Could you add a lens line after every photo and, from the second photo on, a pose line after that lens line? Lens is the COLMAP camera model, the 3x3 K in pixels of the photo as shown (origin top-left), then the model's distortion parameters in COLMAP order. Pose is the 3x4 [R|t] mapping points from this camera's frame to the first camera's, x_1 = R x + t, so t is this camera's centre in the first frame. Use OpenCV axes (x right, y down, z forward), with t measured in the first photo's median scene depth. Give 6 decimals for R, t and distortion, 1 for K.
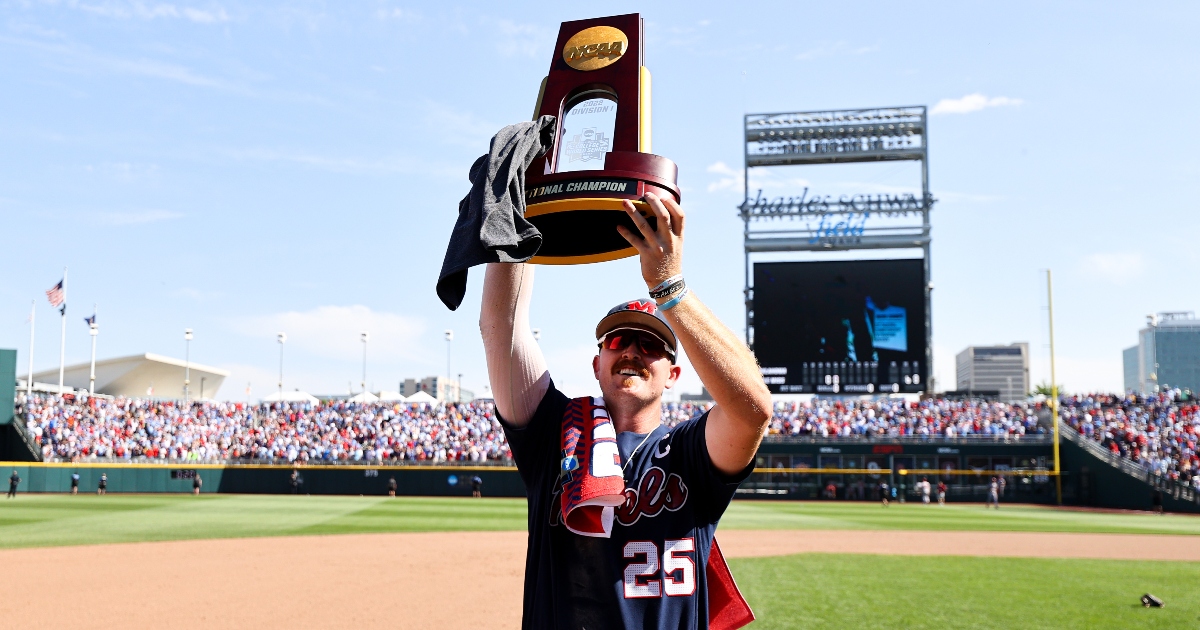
lens RADIAL K [[2074.6, 0, 600.0], [0, 2074.6, 315.0], [0, 0, 1]] dist [-0.026255, 0.817746]
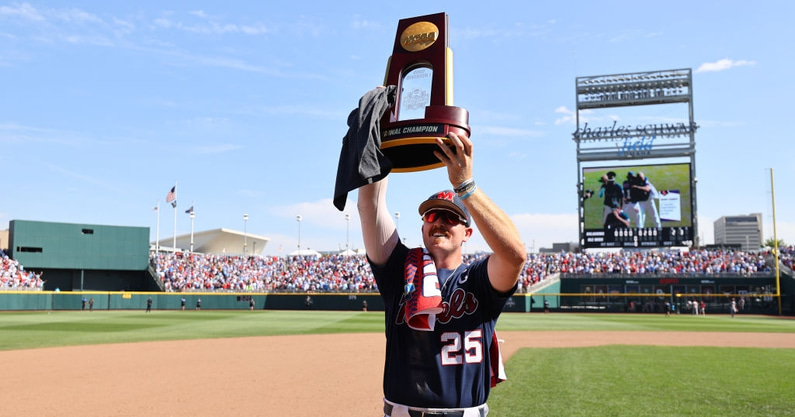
lens RADIAL K [[1374.4, 0, 397.5], [0, 1374.4, 208.5], [0, 0, 1]] dist [-0.026255, 0.817746]
pose [[0.986802, -0.016151, -0.161122, 0.107341], [0.017076, 0.999845, 0.004358, -0.000386], [0.161027, -0.007052, 0.986925, -0.097402]]
